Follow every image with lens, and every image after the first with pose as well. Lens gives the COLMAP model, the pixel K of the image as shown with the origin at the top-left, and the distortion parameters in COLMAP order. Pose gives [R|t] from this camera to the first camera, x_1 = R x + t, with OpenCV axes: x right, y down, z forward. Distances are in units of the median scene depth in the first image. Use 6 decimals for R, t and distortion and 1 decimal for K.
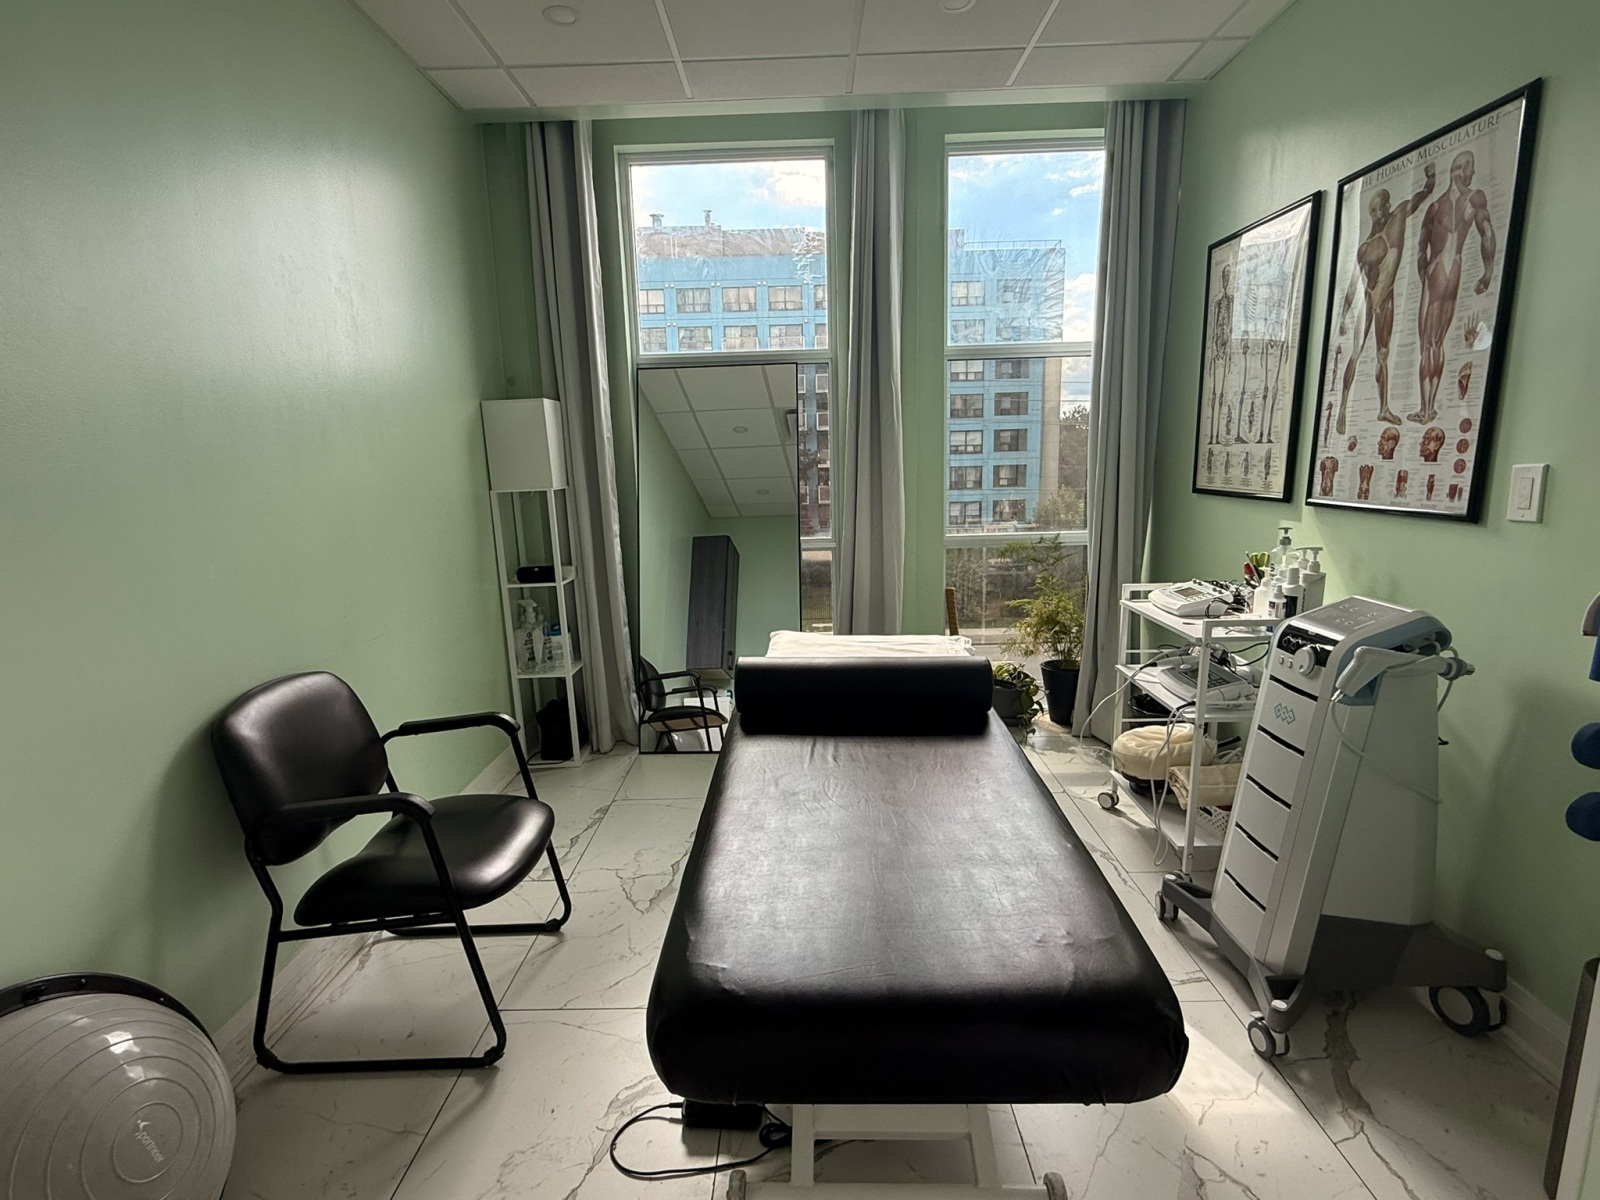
lens RADIAL K [[776.6, 0, 801.4], [0, 776.6, 608.8], [0, 0, 1]] dist [-0.011729, -0.000773]
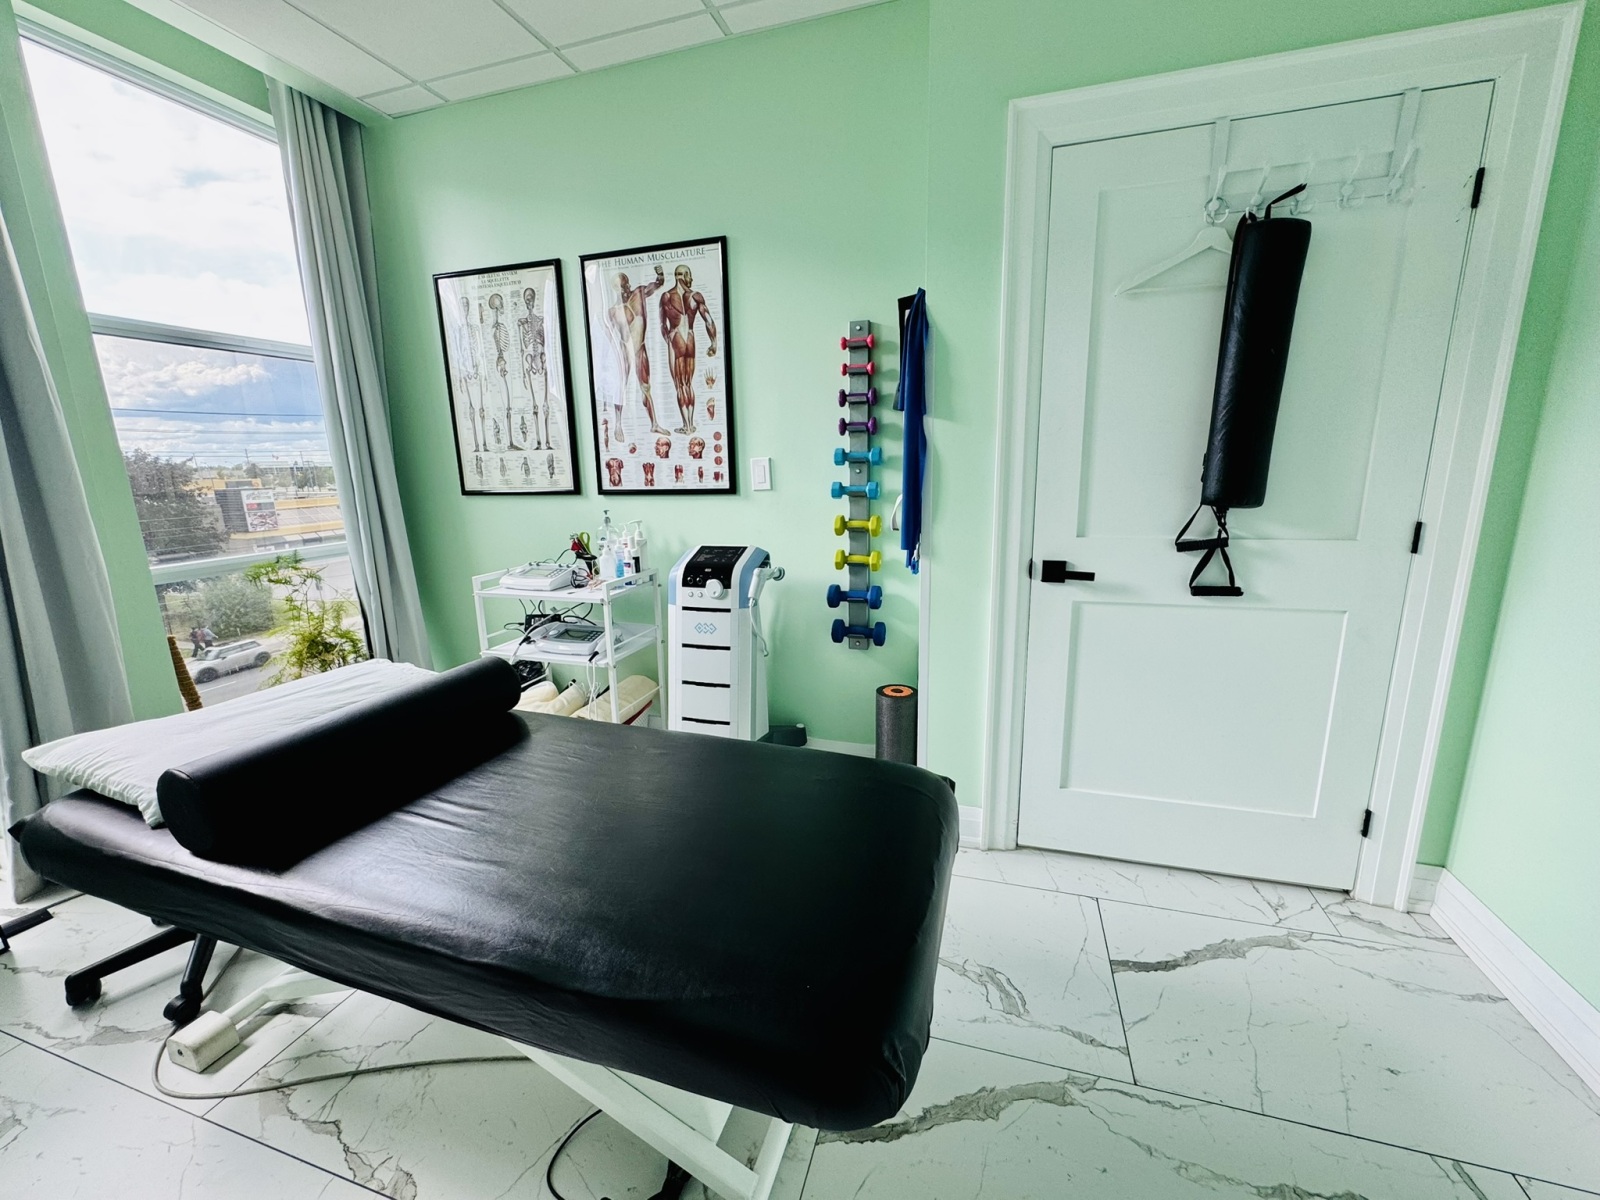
lens RADIAL K [[640.7, 0, 796.3], [0, 640.7, 597.9], [0, 0, 1]] dist [-0.002250, -0.000138]
pose [[0.296560, -0.183893, 0.937142, -0.401186], [0.201422, 0.971256, 0.126847, -0.035155], [-0.933532, 0.151143, 0.325076, 0.394898]]
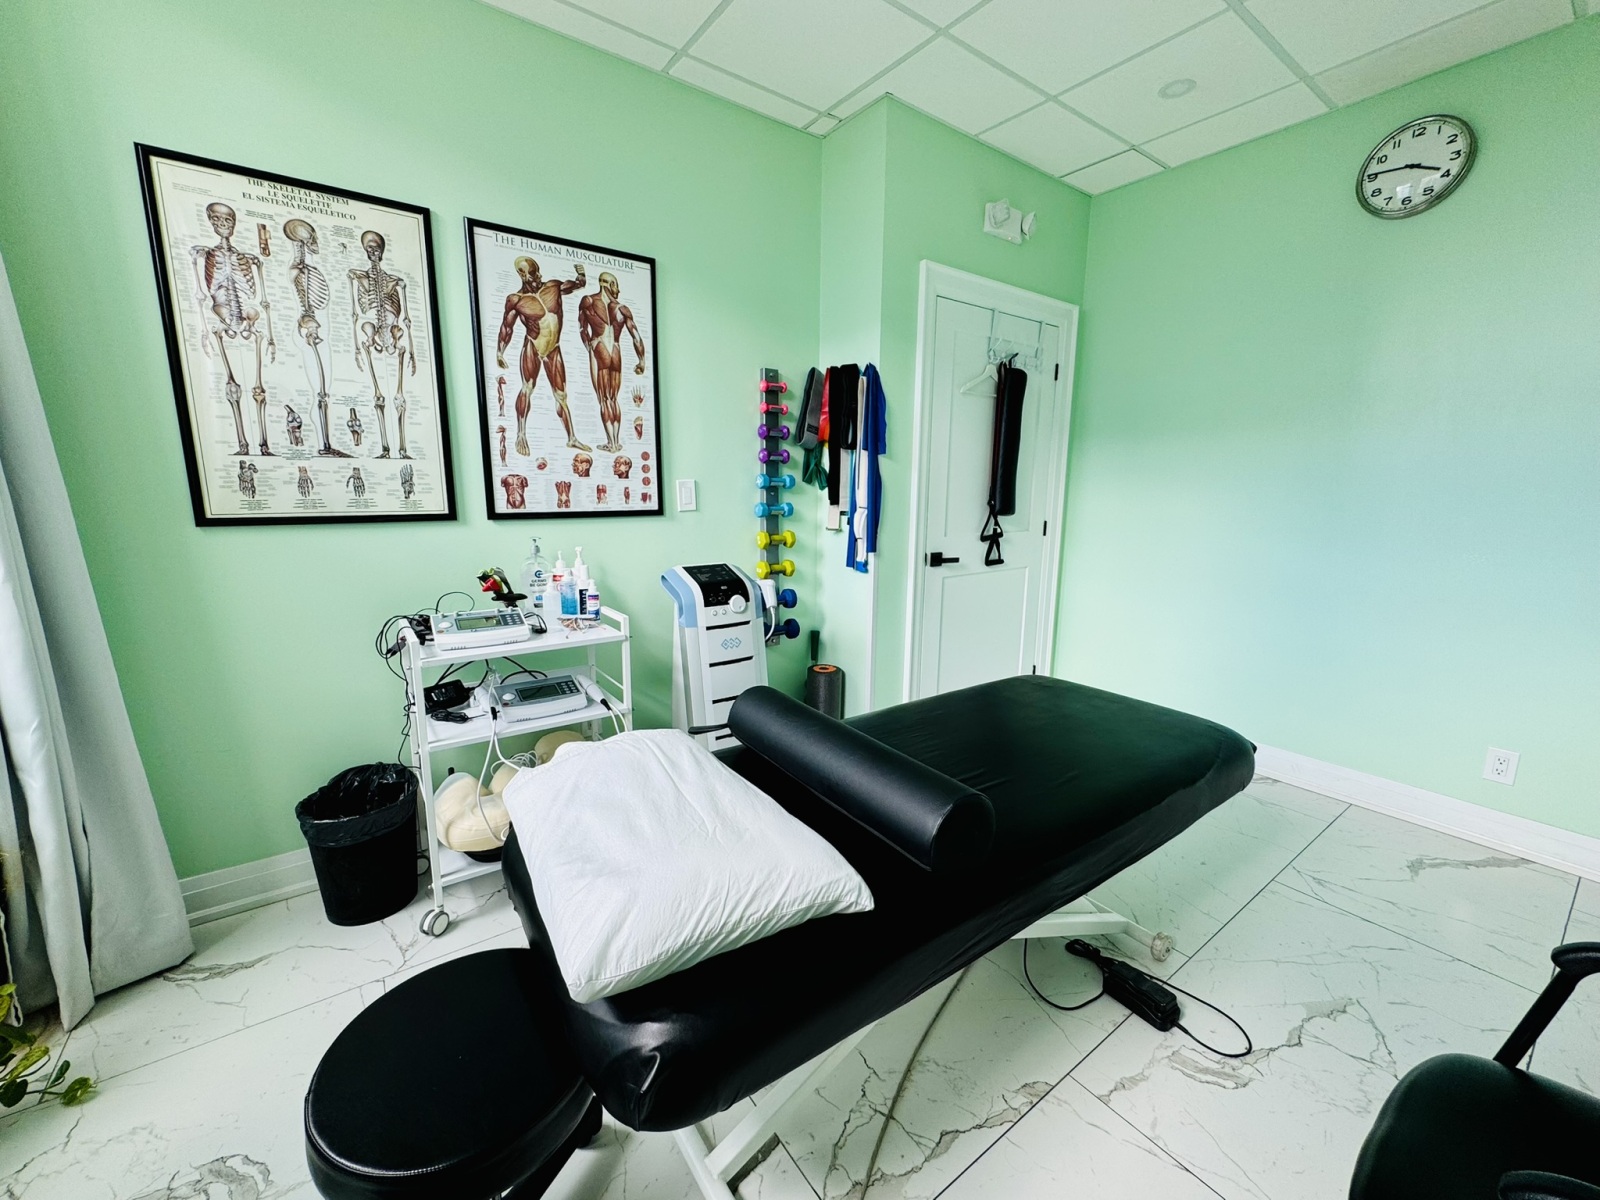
lens RADIAL K [[640.7, 0, 797.5], [0, 640.7, 598.5], [0, 0, 1]] dist [-0.002250, -0.000138]
pose [[-0.591349, -0.129335, 0.795977, -0.391414], [0.161943, 0.947901, 0.274331, -0.242924], [-0.789988, 0.291128, -0.539595, 1.394298]]
